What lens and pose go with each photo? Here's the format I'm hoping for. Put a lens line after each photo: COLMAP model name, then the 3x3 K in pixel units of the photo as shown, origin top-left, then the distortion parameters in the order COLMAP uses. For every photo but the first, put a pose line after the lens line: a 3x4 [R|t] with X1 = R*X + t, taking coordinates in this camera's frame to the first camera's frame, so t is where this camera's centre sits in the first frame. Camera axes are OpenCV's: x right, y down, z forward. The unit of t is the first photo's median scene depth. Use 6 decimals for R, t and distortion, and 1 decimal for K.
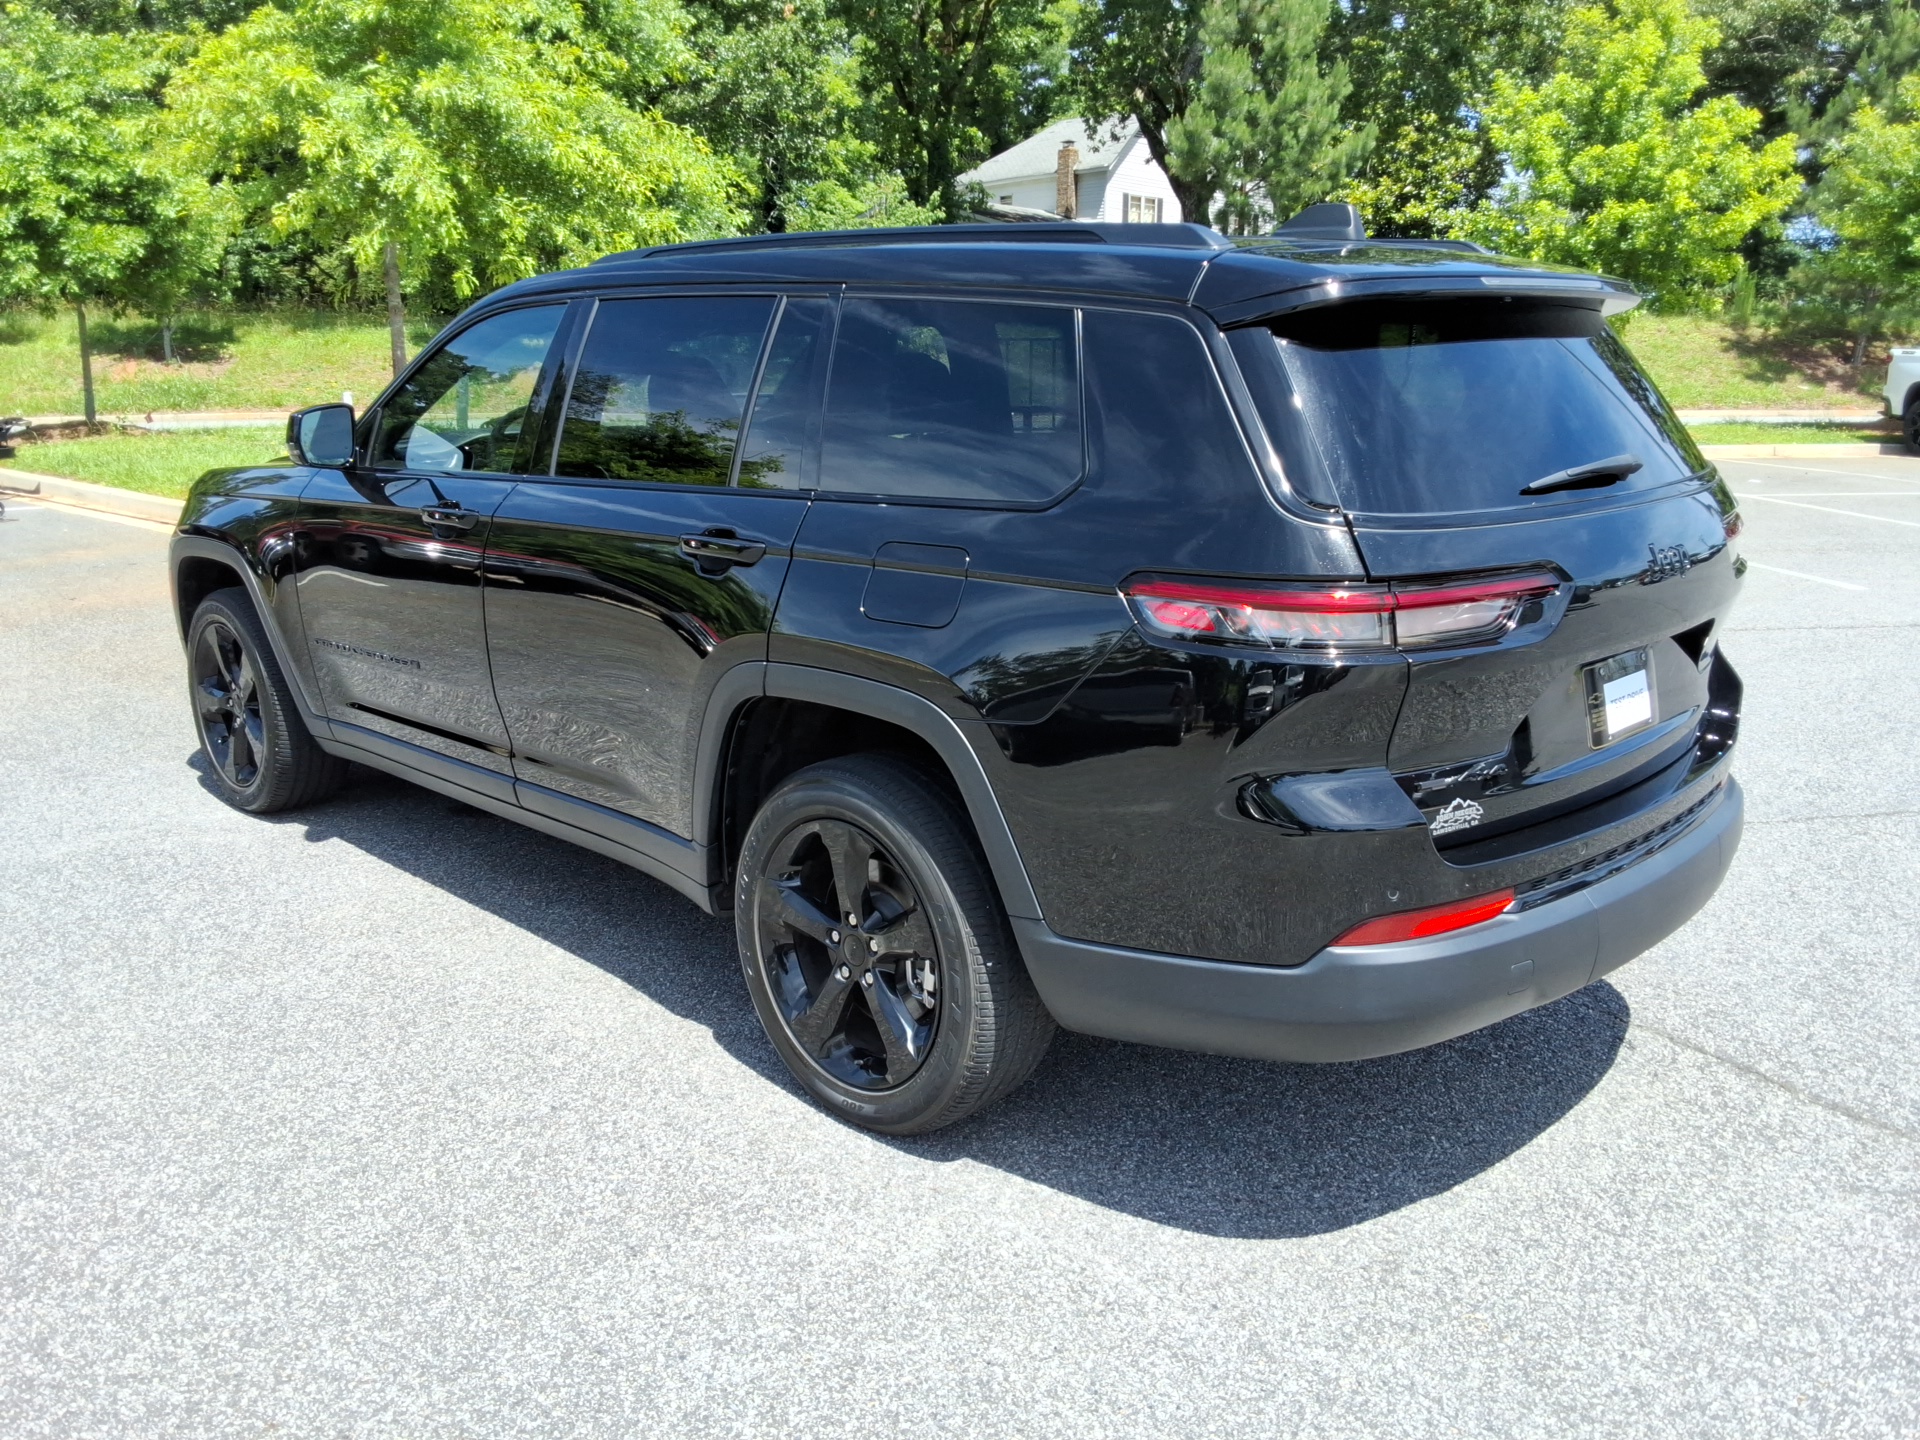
lens RADIAL K [[1537.4, 0, 957.8], [0, 1537.4, 704.5], [0, 0, 1]] dist [0.077606, -0.106686]
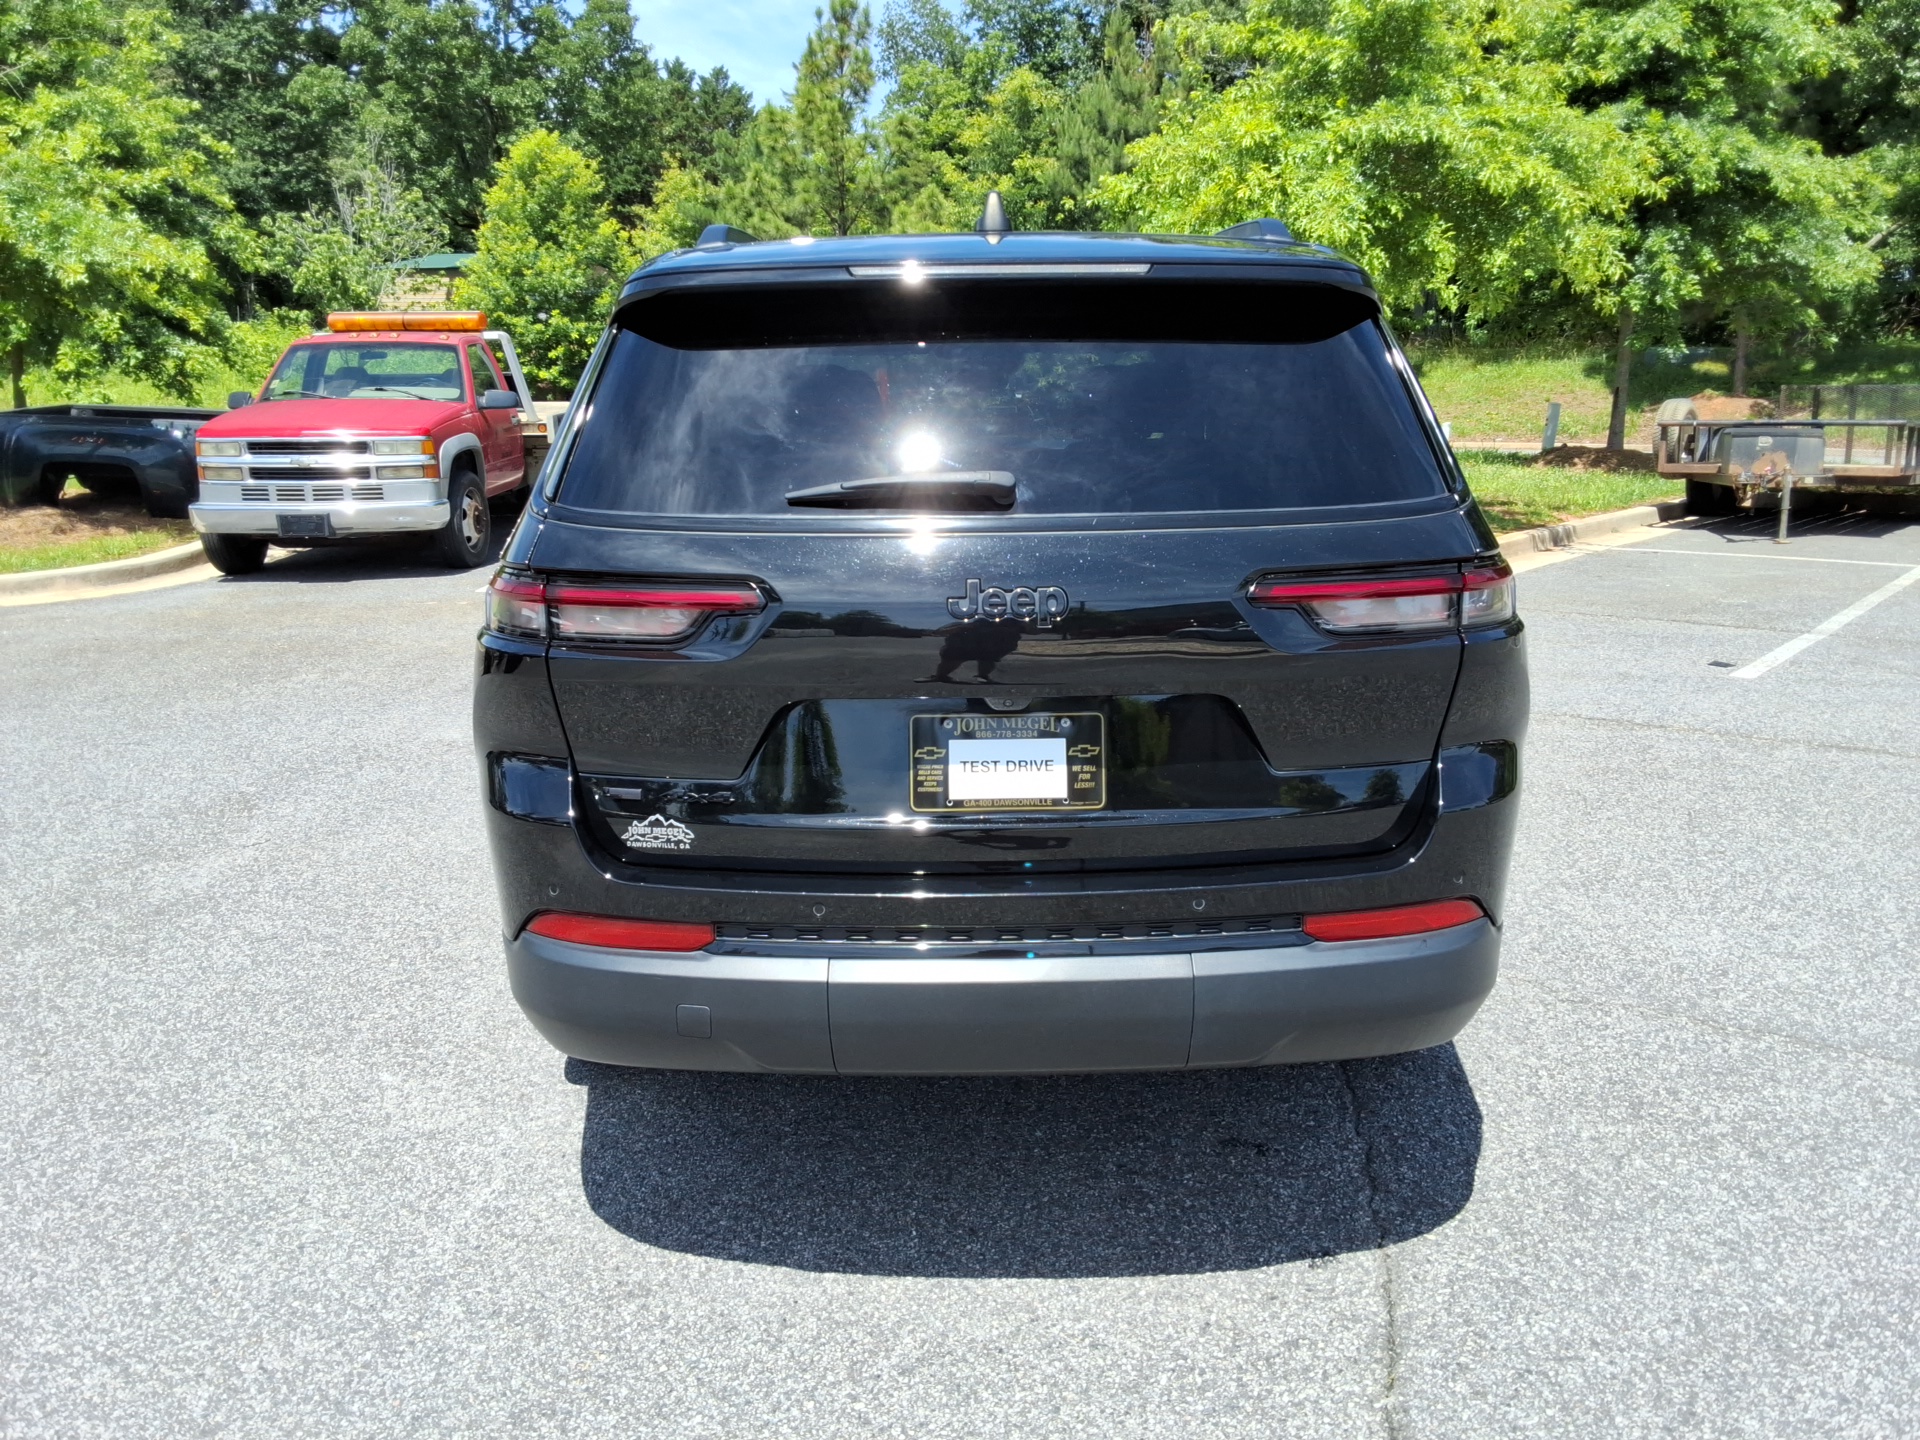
lens RADIAL K [[1537.4, 0, 969.2], [0, 1537.4, 709.6], [0, 0, 1]] dist [0.077606, -0.106686]
pose [[0.712909, 0.143010, -0.686519, 0.342580], [-0.155666, 0.986833, 0.043919, -0.023599], [0.683761, 0.075557, 0.725784, 0.135627]]
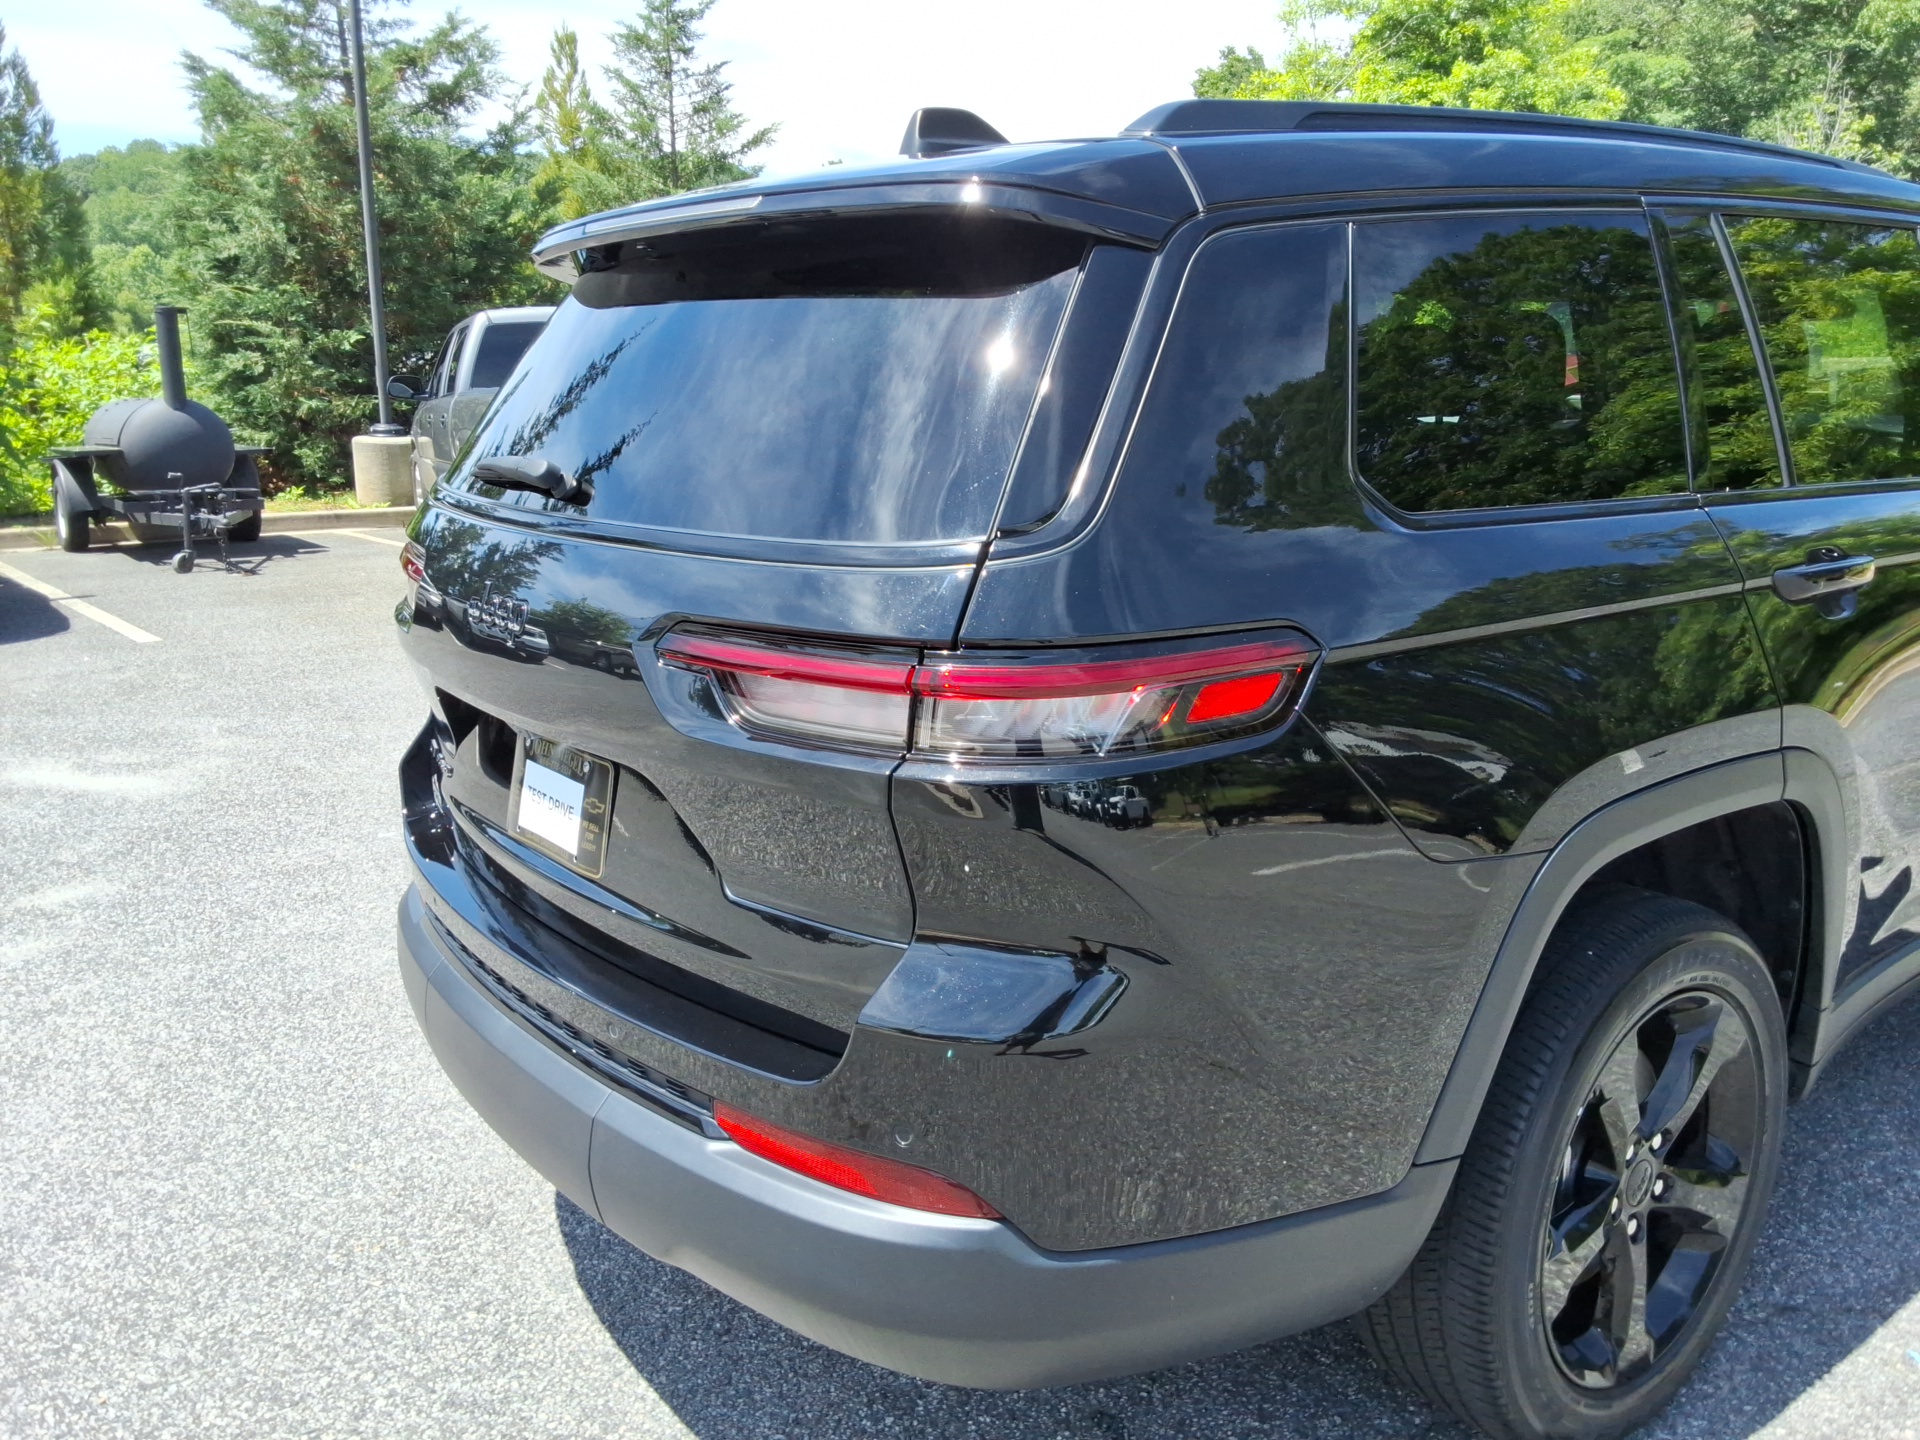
lens RADIAL K [[1537.4, 0, 973.3], [0, 1537.4, 700.1], [0, 0, 1]] dist [0.077606, -0.106686]
pose [[-0.116383, 0.224958, -0.967393, 0.381031], [-0.215556, 0.945075, 0.245700, -0.093350], [0.969531, 0.237123, -0.061500, 0.427819]]
